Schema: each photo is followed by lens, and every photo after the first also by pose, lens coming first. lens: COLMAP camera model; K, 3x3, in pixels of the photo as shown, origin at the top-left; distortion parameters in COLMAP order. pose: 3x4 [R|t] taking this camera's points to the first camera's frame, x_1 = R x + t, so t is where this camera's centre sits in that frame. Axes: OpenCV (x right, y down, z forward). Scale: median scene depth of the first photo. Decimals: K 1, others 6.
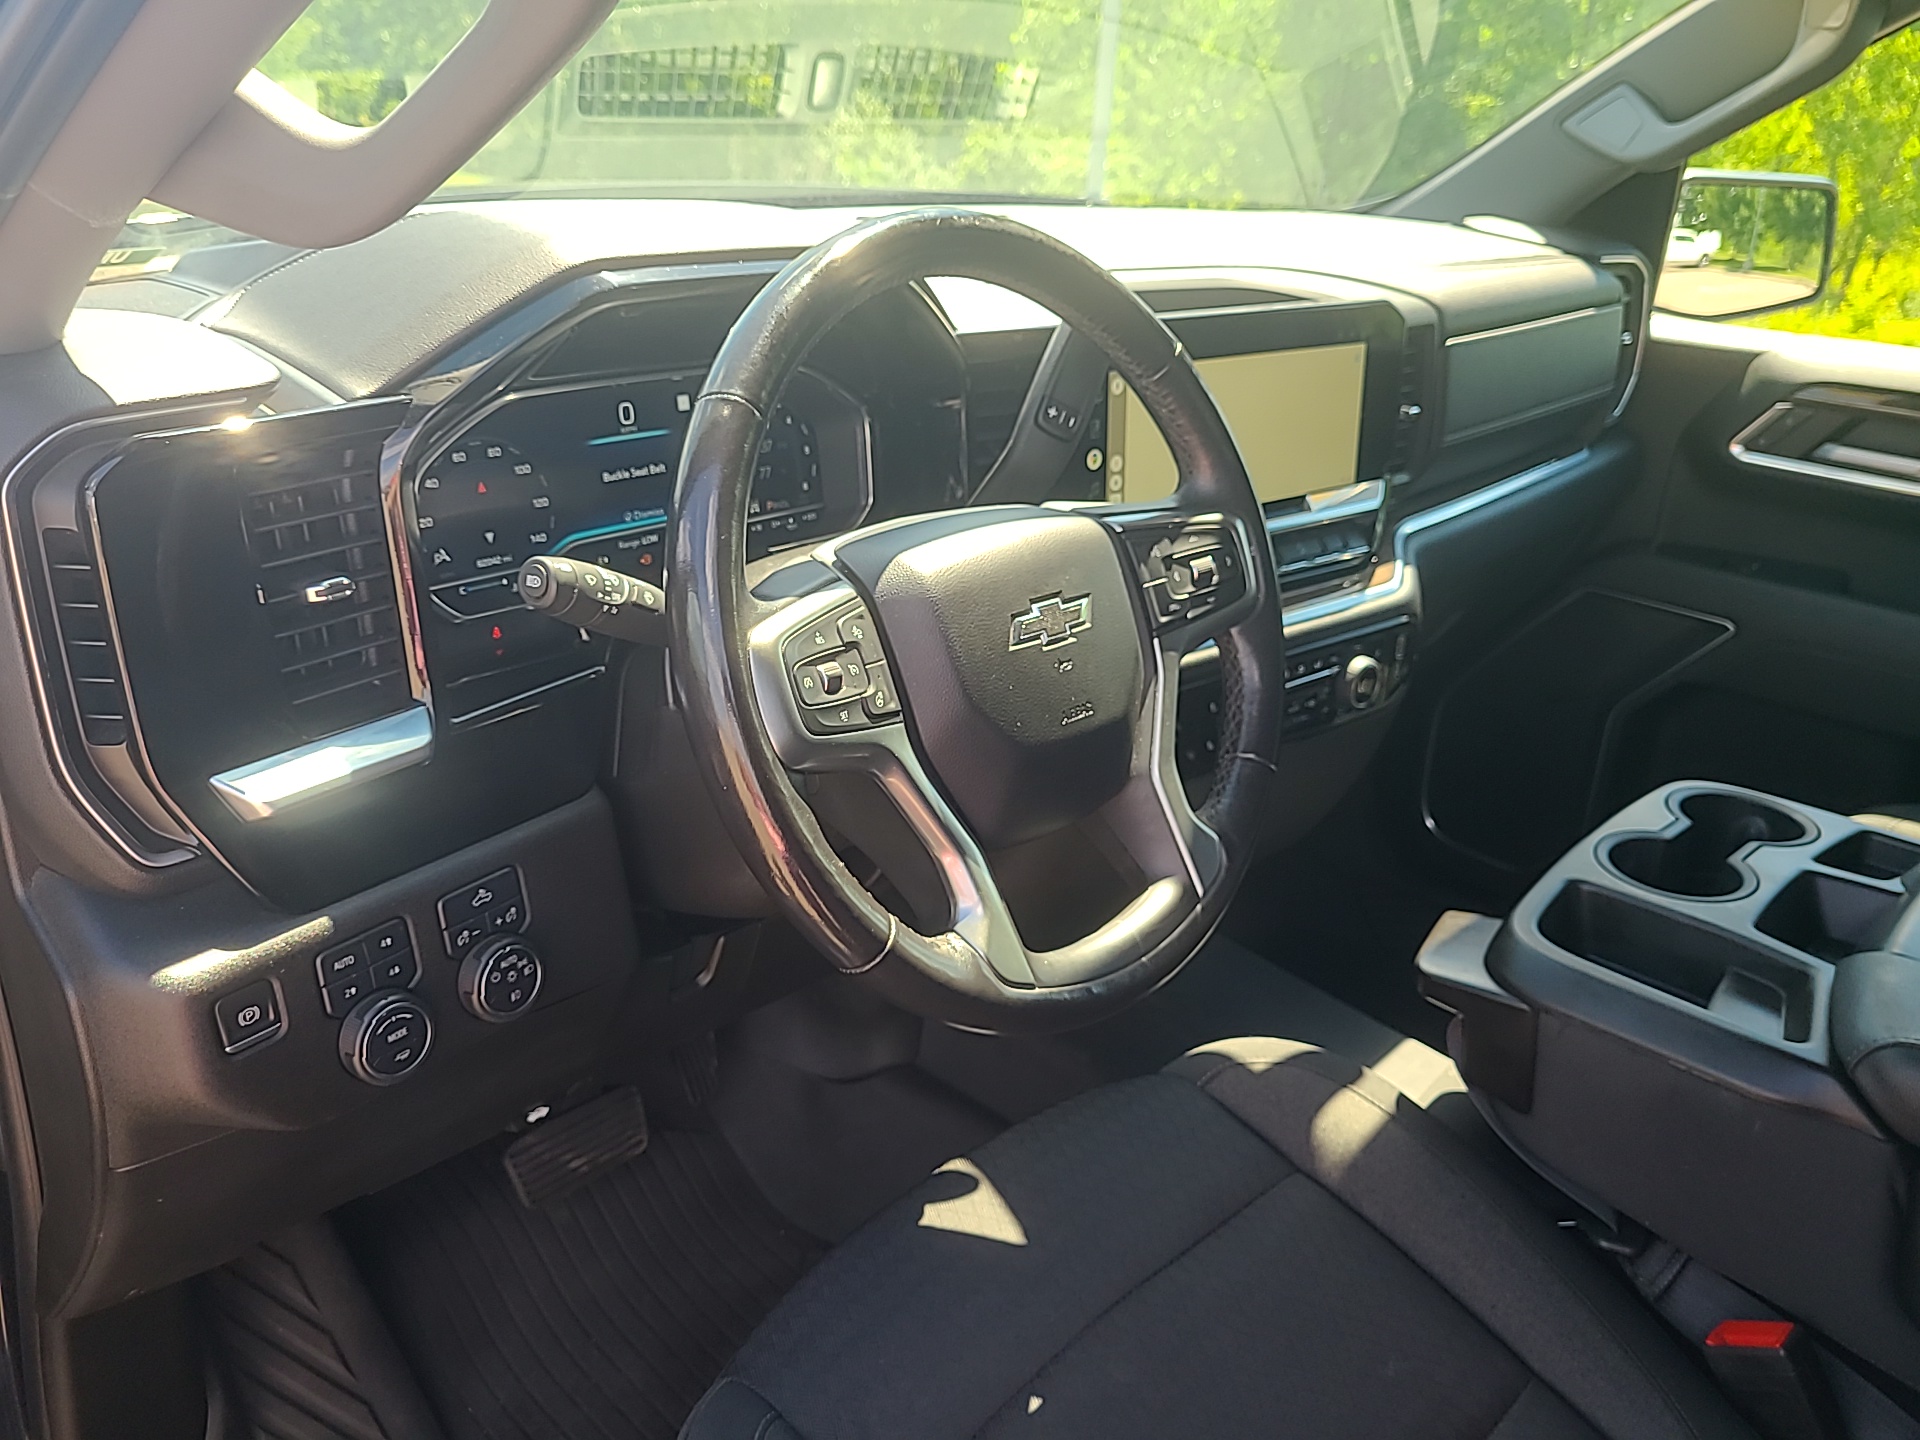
lens RADIAL K [[1528.2, 0, 960.5], [0, 1528.2, 700.6], [0, 0, 1]] dist [0.034546, -0.024683]
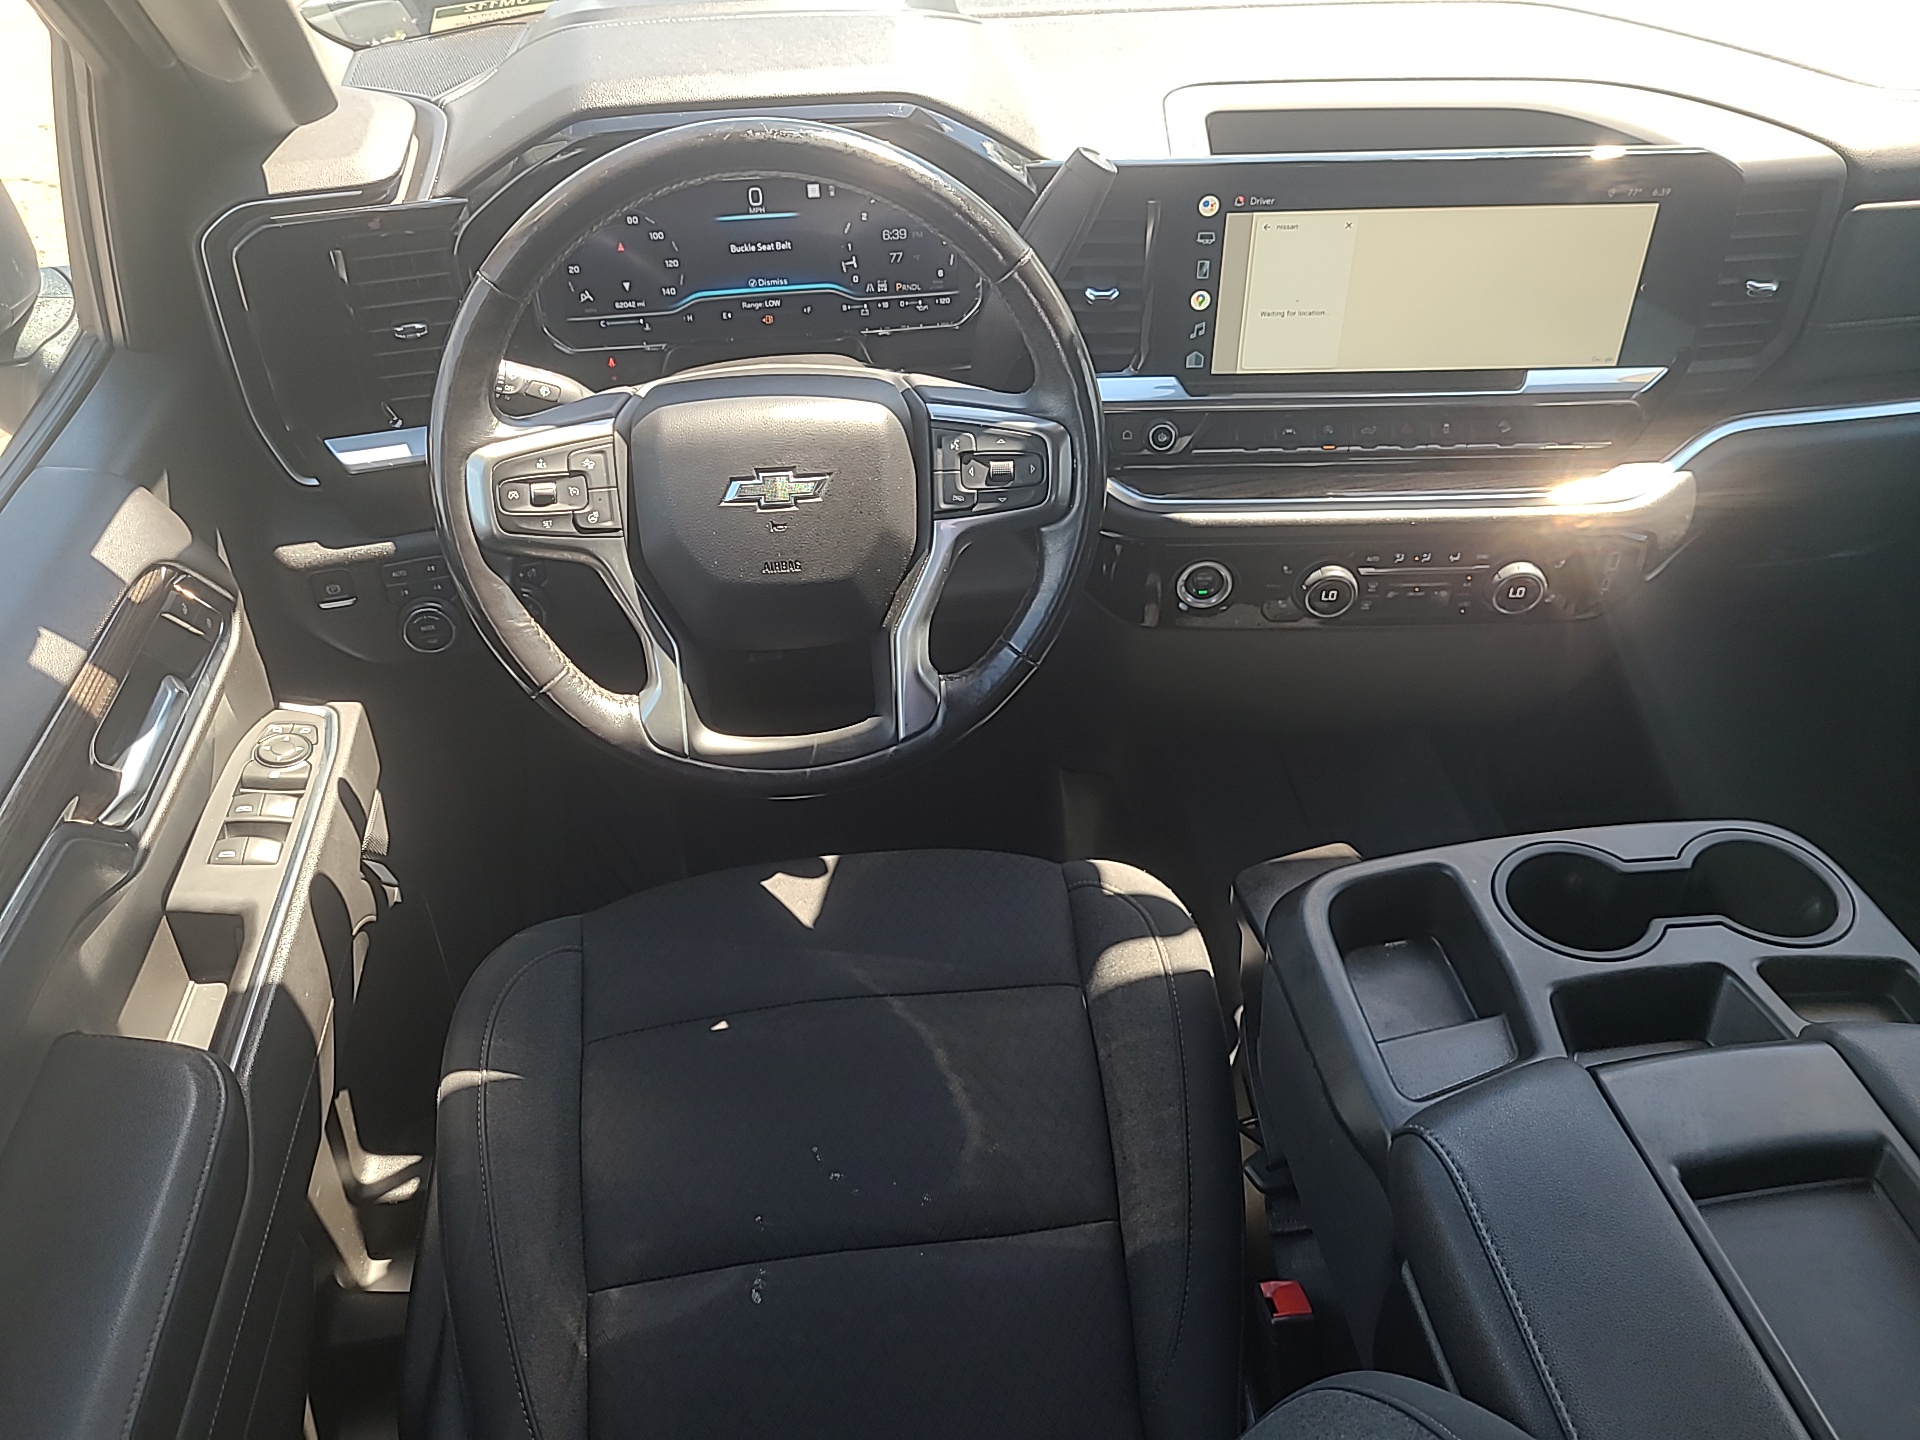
lens RADIAL K [[1528.2, 0, 950.4], [0, 1528.2, 733.4], [0, 0, 1]] dist [0.034546, -0.024683]
pose [[0.764042, 0.372869, -0.526506, 0.755349], [-0.190928, 0.910200, 0.367535, -0.300694], [0.616268, -0.180287, 0.766623, 0.098853]]
